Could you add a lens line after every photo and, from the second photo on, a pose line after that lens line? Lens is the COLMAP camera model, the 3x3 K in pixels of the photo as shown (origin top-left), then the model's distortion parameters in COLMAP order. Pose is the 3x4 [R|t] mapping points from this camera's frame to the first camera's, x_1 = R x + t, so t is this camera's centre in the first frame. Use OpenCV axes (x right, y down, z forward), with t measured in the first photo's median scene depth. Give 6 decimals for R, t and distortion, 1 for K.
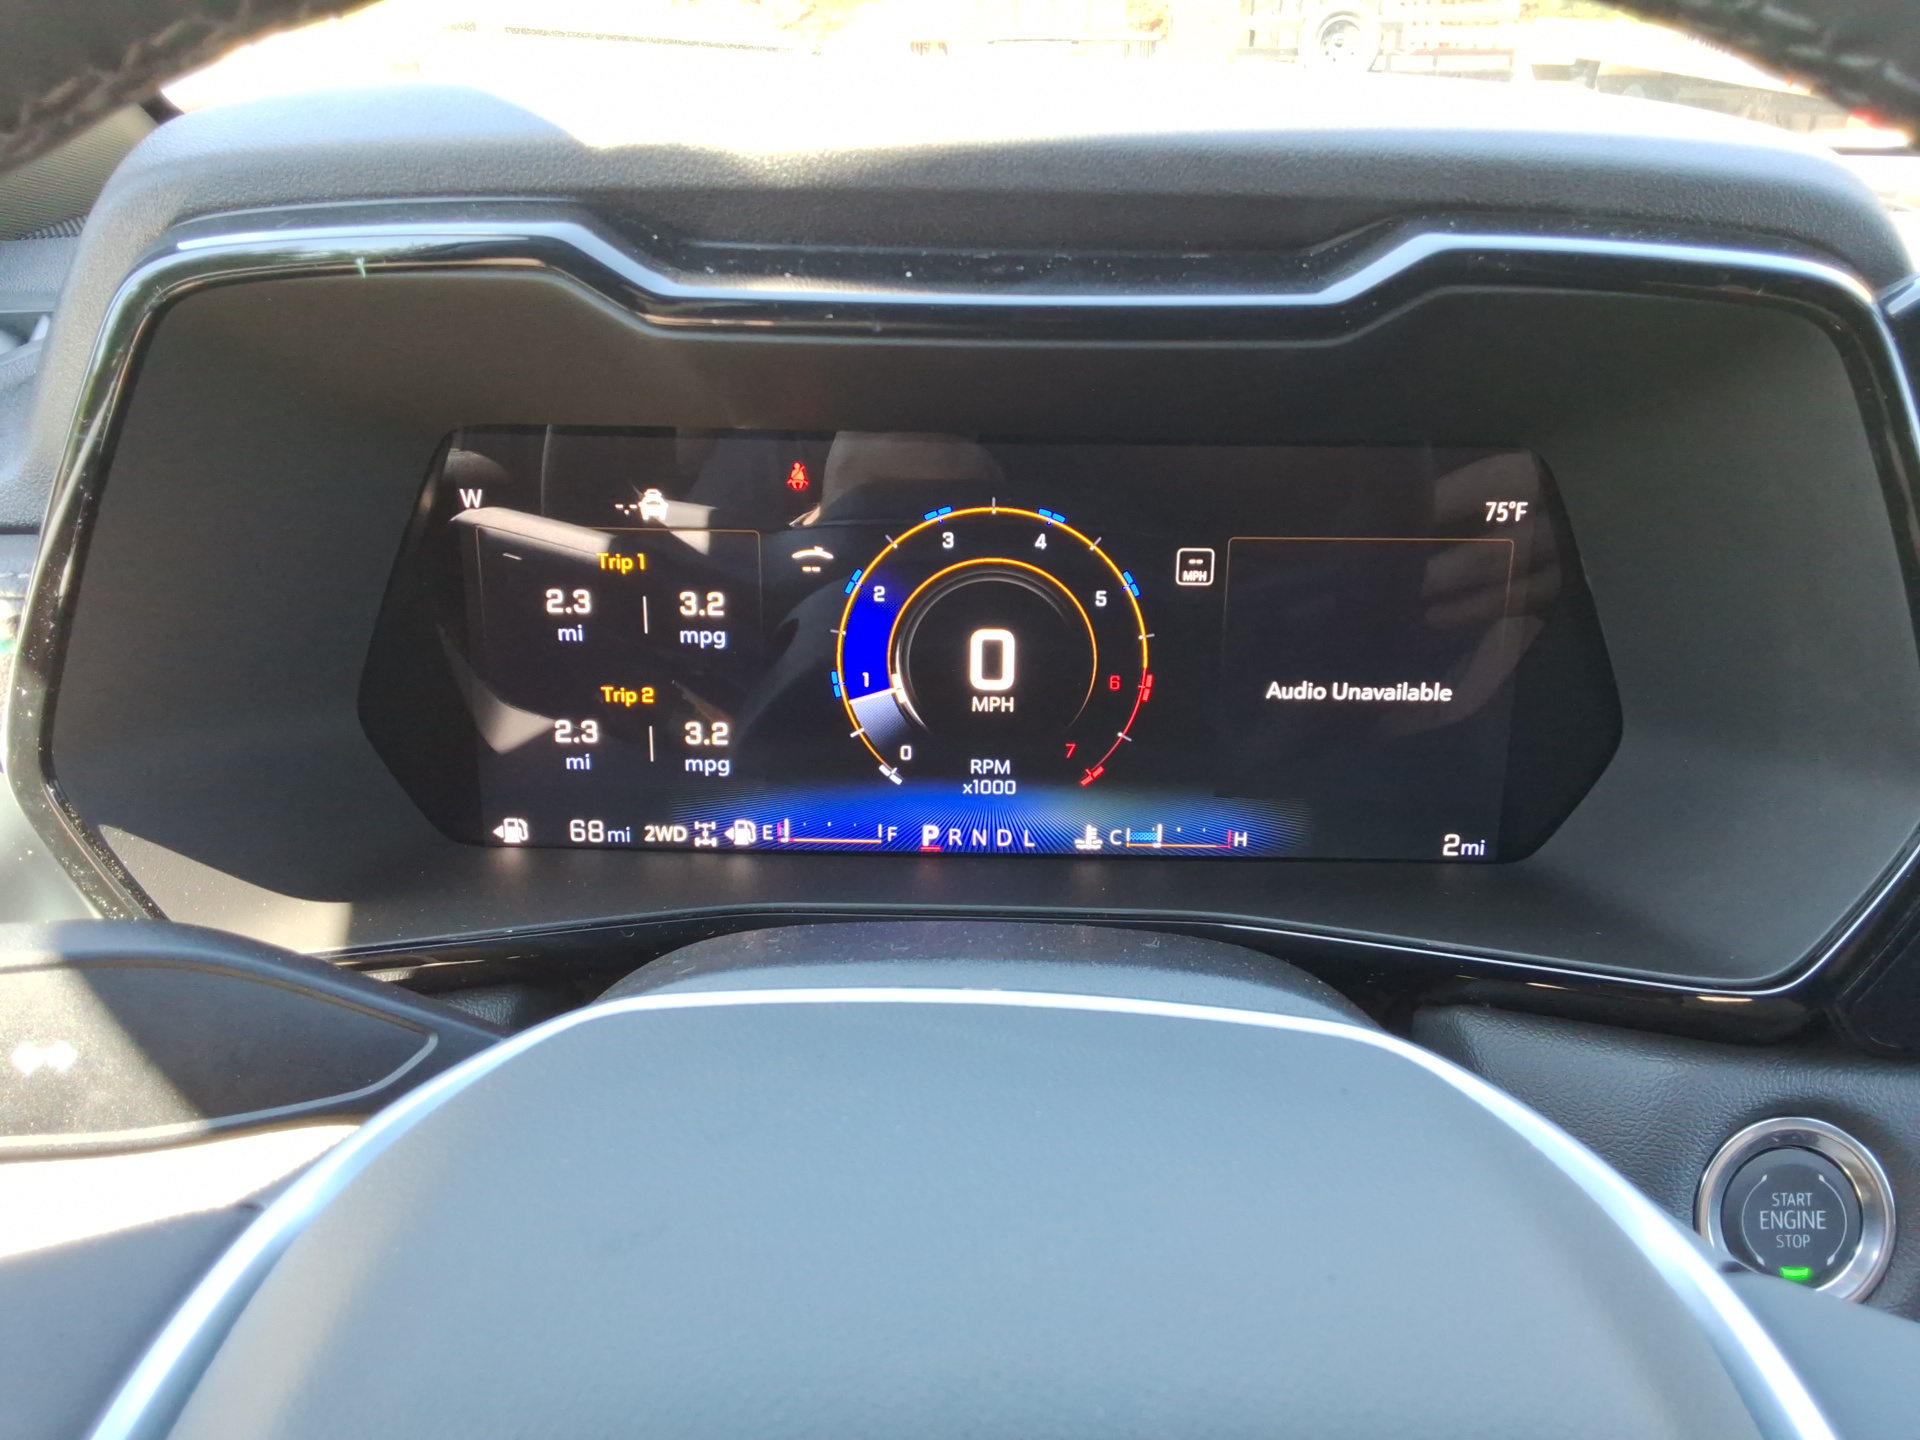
lens RADIAL K [[1535.8, 0, 968.3], [0, 1535.8, 728.5], [0, 0, 1]] dist [0.090315, -0.143882]
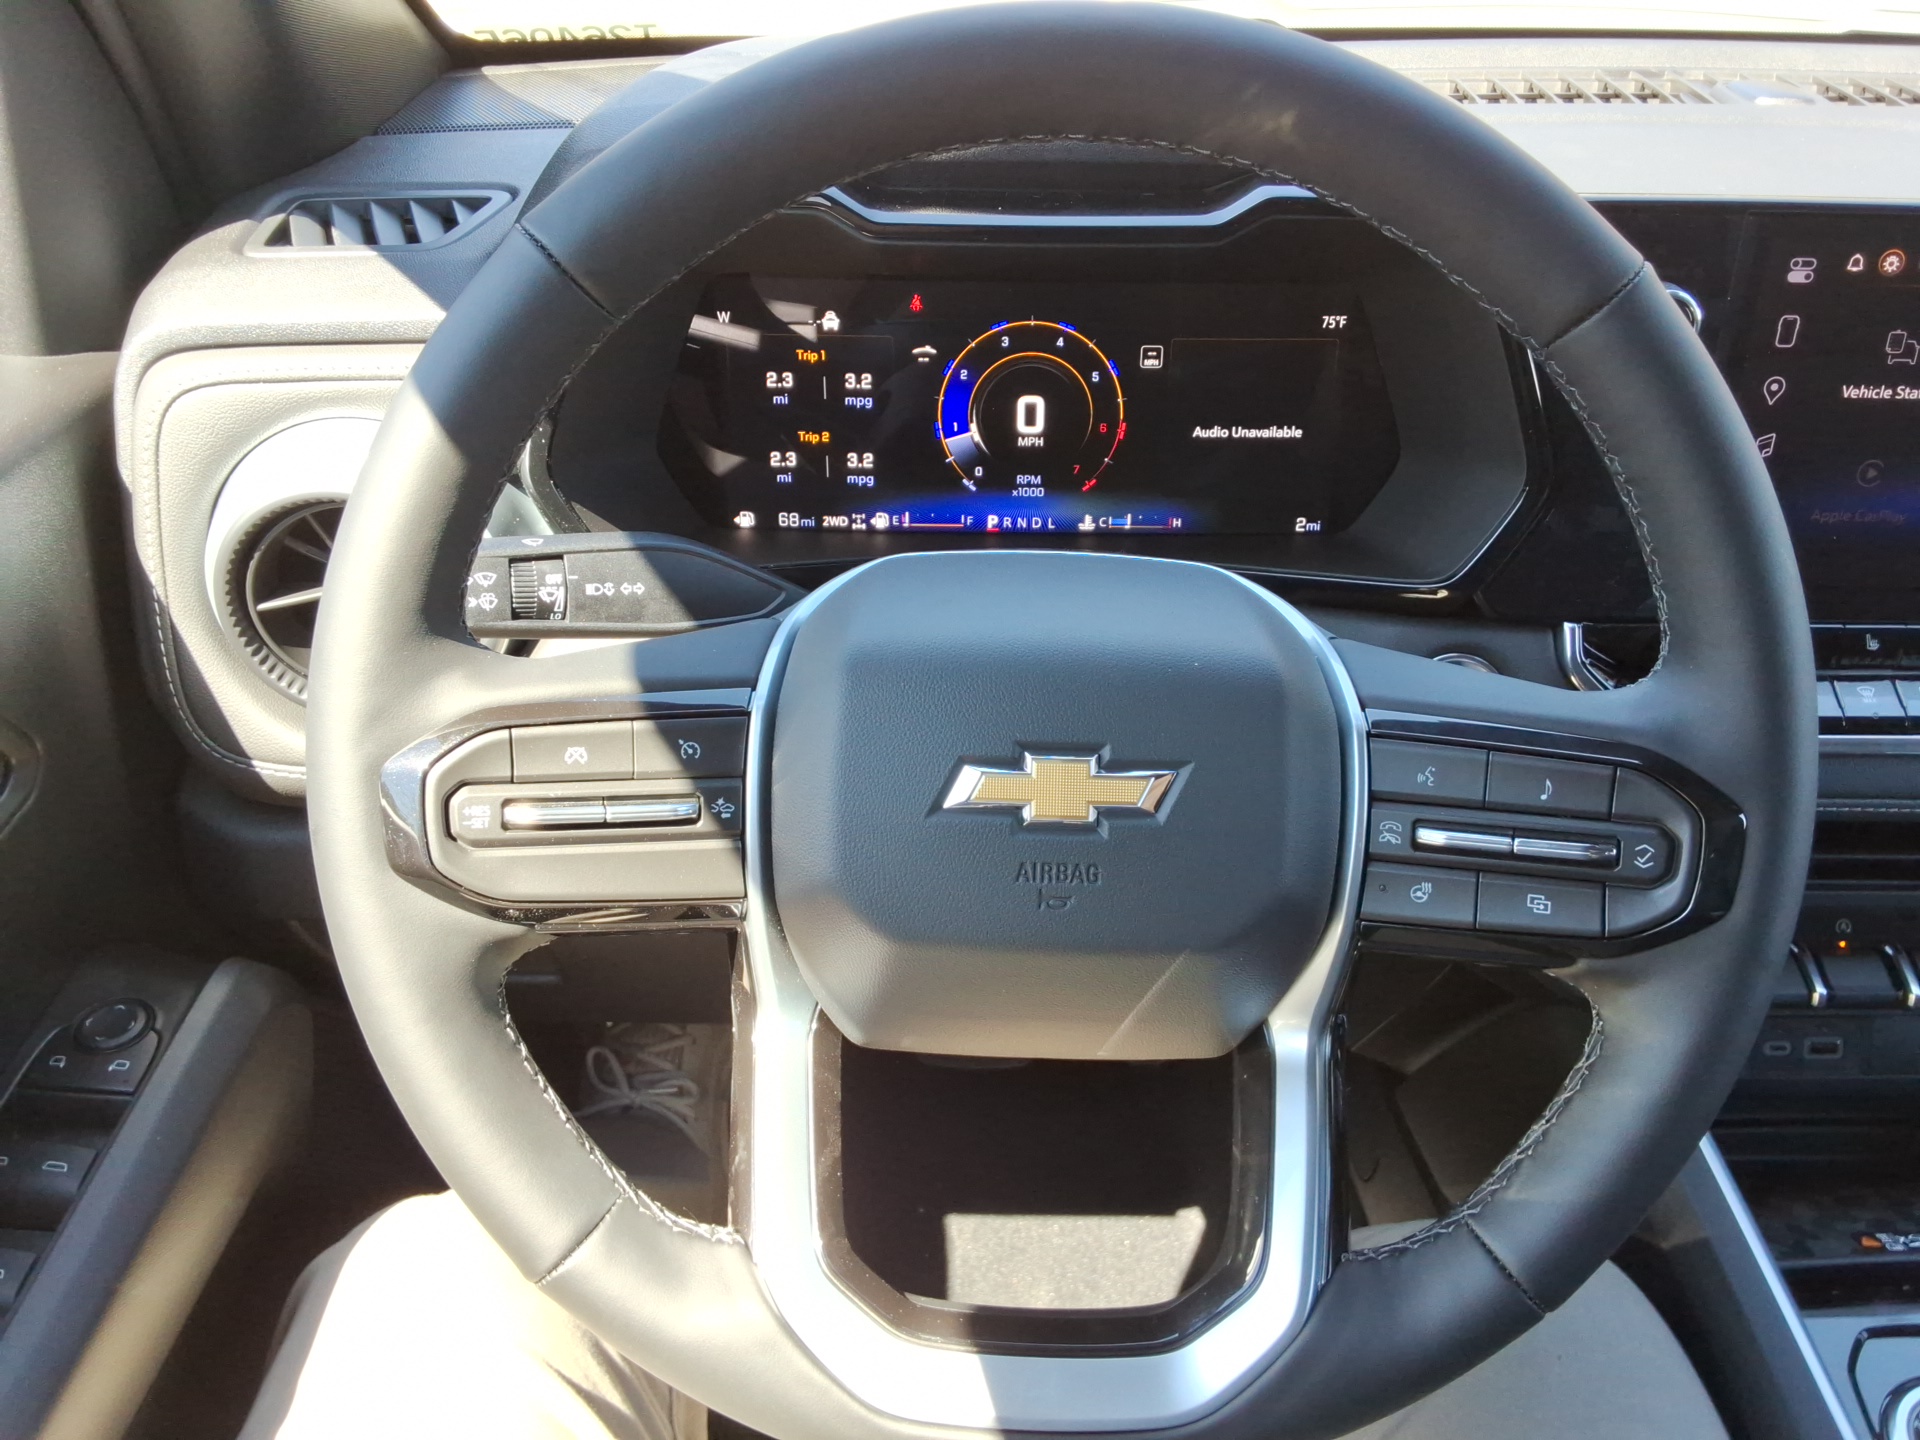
lens RADIAL K [[1529.8, 0, 960.0], [0, 1529.8, 720.0], [0, 0, 1]] dist [0.110005, -0.181875]
pose [[0.999987, -0.004789, 0.001717, -0.065616], [0.004512, 0.990782, 0.135391, 0.058250], [-0.002350, -0.135381, 0.990791, -0.706496]]
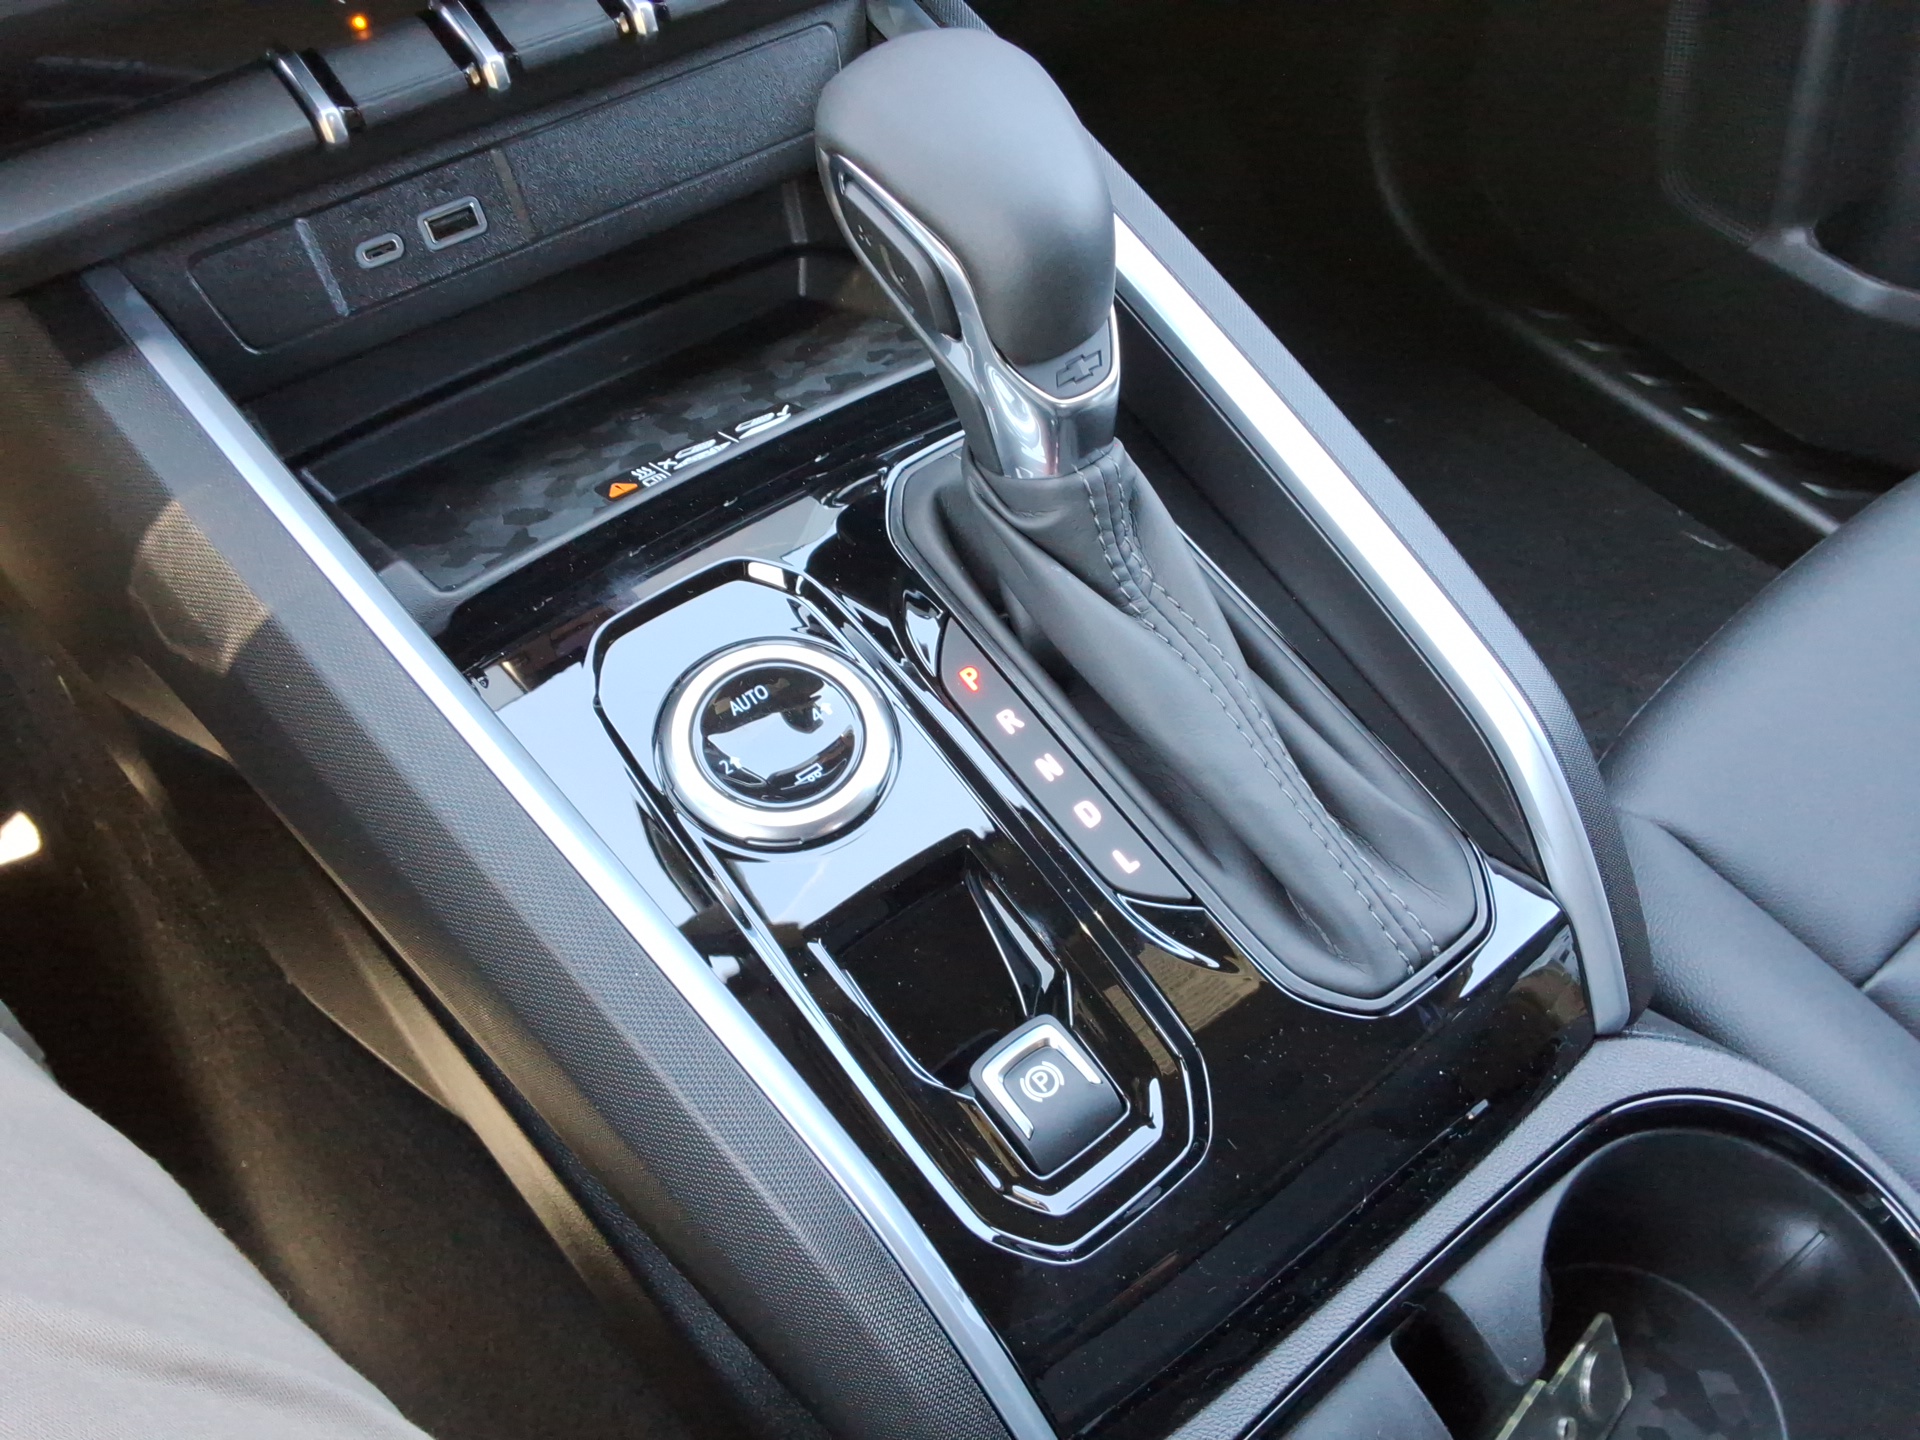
lens RADIAL K [[1529.8, 0, 960.0], [0, 1529.8, 720.0], [0, 0, 1]] dist [0.110005, -0.181875]
pose [[0.776281, -0.491342, 0.394932, 0.587659], [0.233074, 0.805804, 0.544386, 0.439651], [-0.585717, -0.330548, 0.740049, -0.134468]]
